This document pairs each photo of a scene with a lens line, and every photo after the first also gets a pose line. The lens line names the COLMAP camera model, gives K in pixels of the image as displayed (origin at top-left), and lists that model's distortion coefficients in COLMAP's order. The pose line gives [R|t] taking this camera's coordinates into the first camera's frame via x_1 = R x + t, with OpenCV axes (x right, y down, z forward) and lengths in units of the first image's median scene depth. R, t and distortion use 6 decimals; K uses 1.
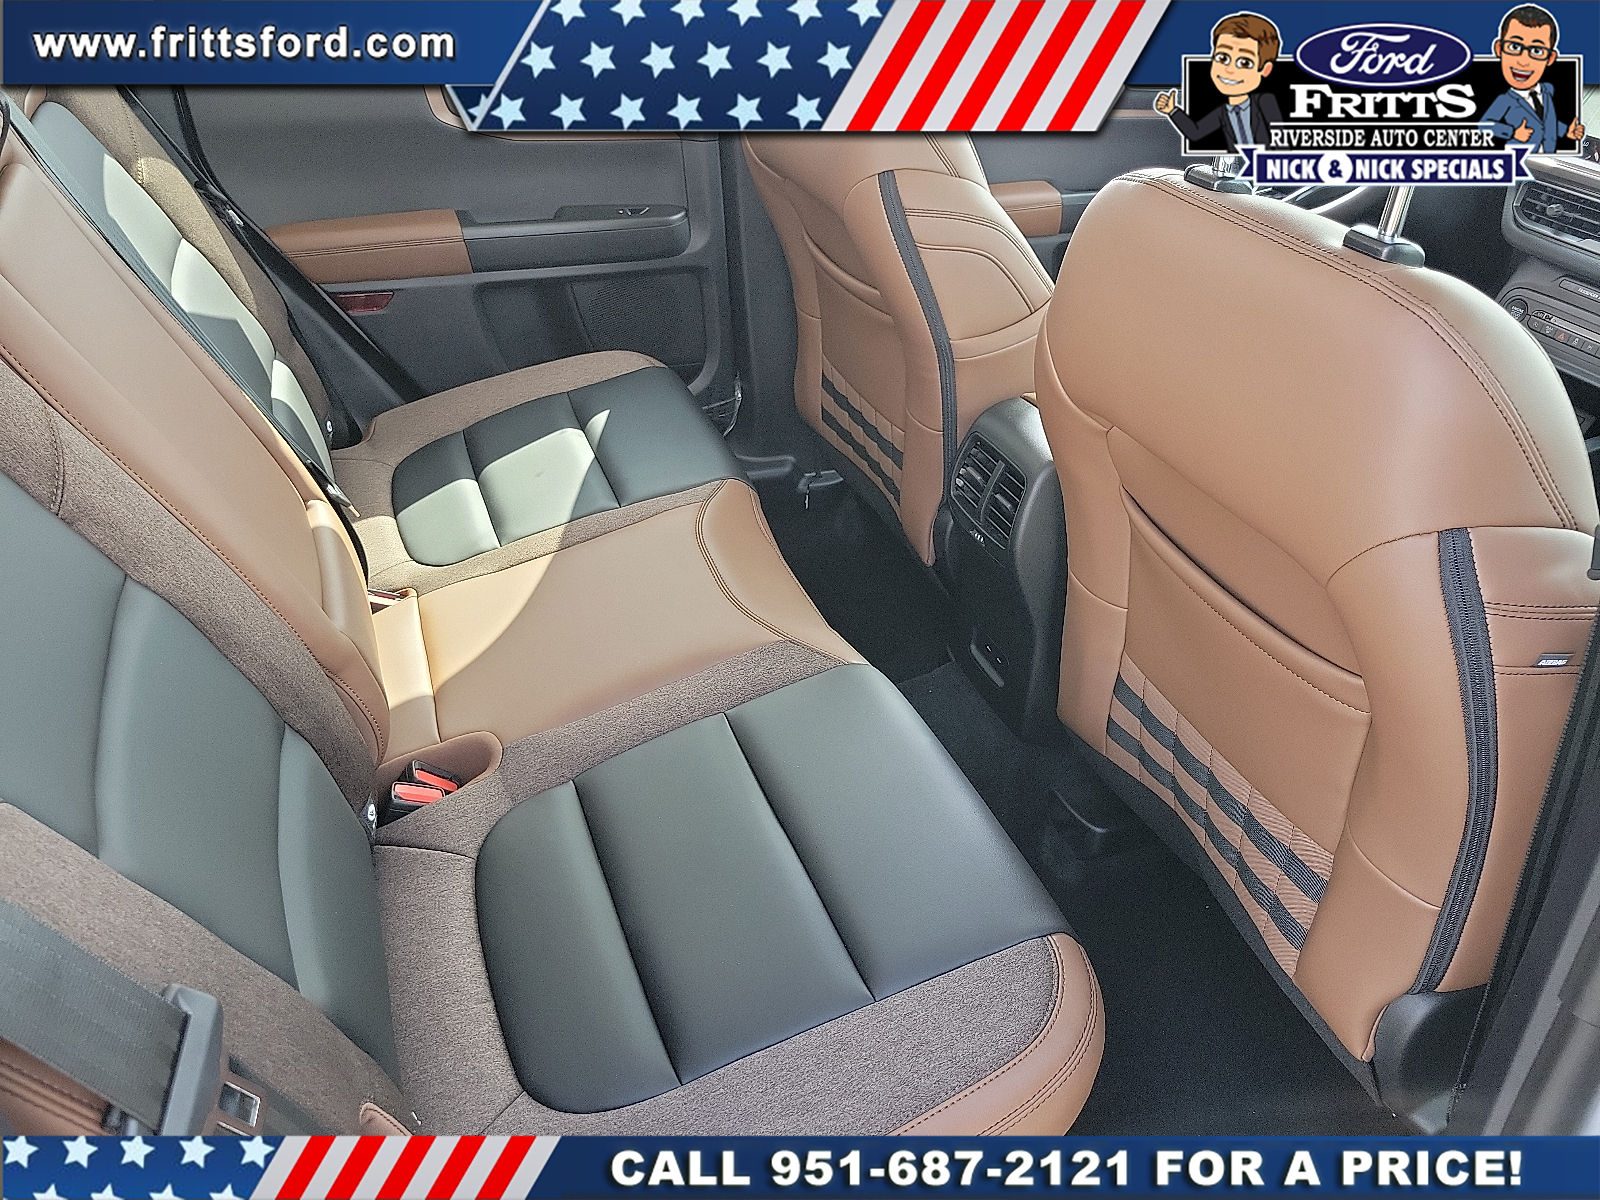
lens RADIAL K [[1194.9, 0, 800.5], [0, 1194.9, 599.8], [0, 0, 1]] dist [0.009878, -0.010456]
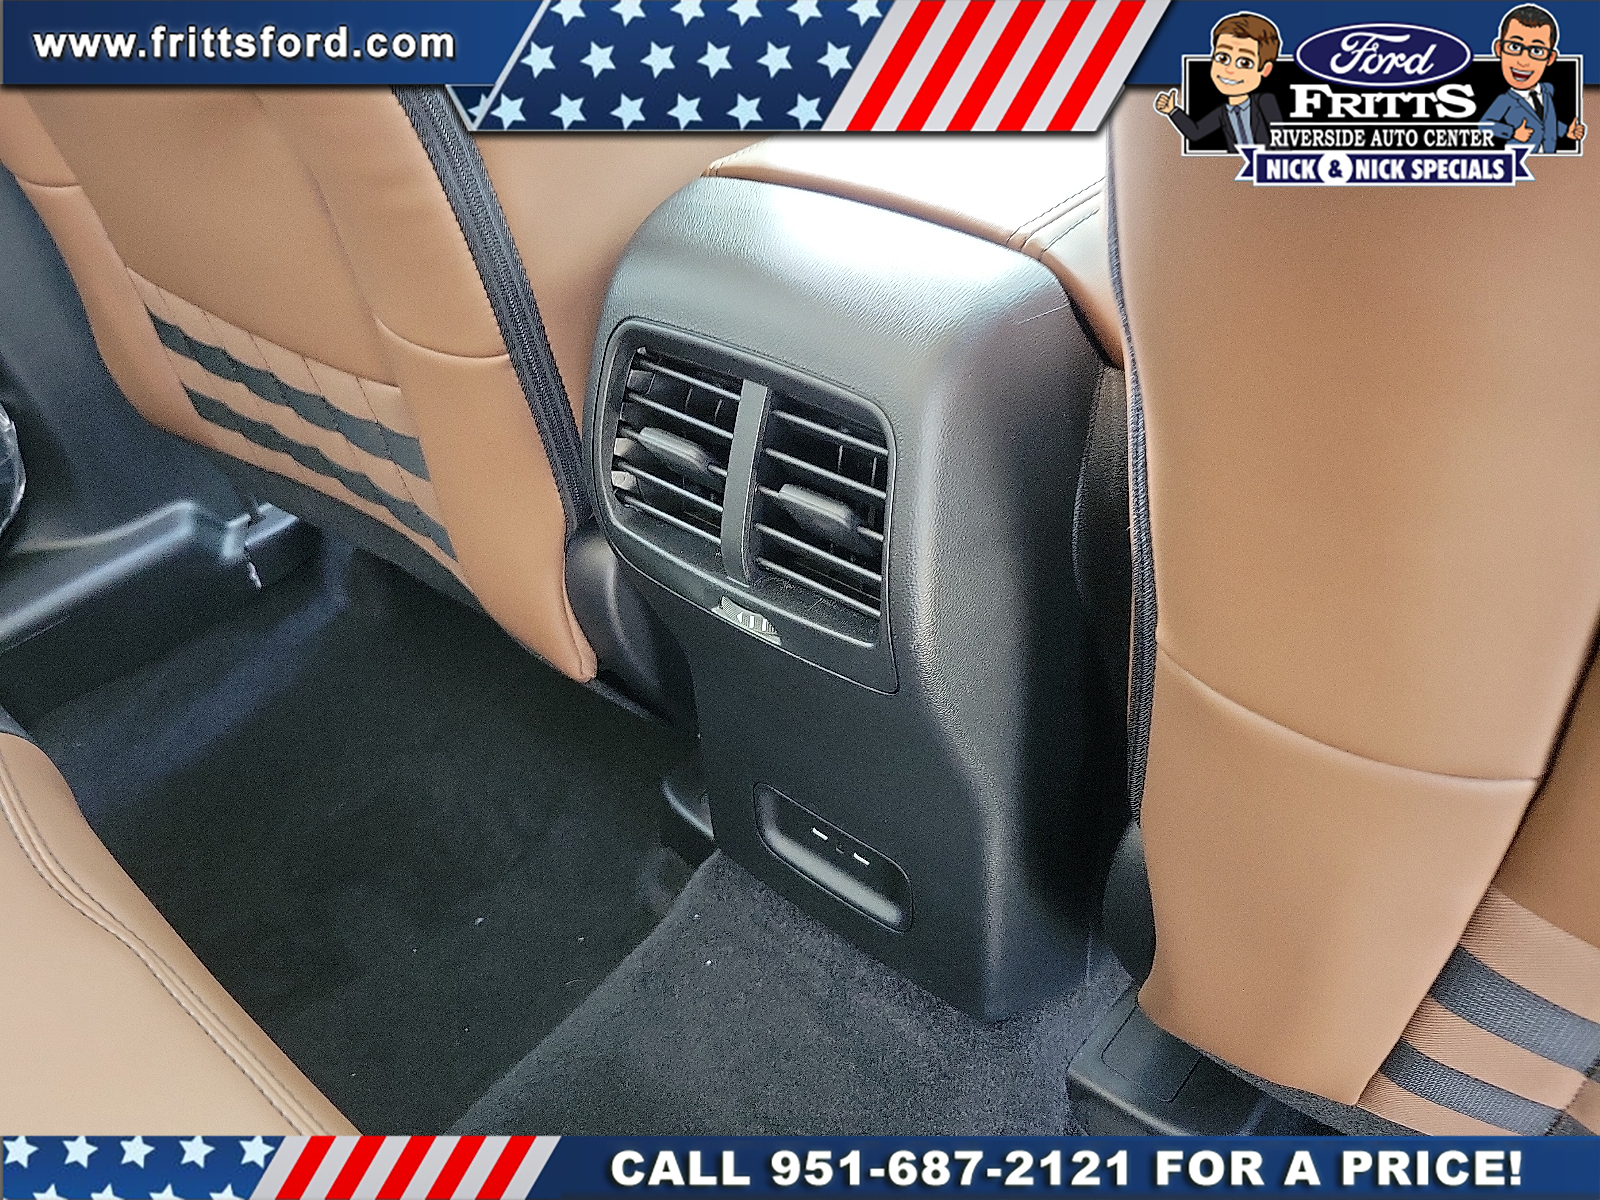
lens RADIAL K [[1194.9, 0, 798.8], [0, 1194.9, 599.3], [0, 0, 1]] dist [0.009878, -0.010456]
pose [[0.866720, -0.376650, 0.327002, 0.043290], [0.347611, 0.926271, 0.145561, -0.080722], [-0.357718, -0.012491, 0.933746, 0.545164]]
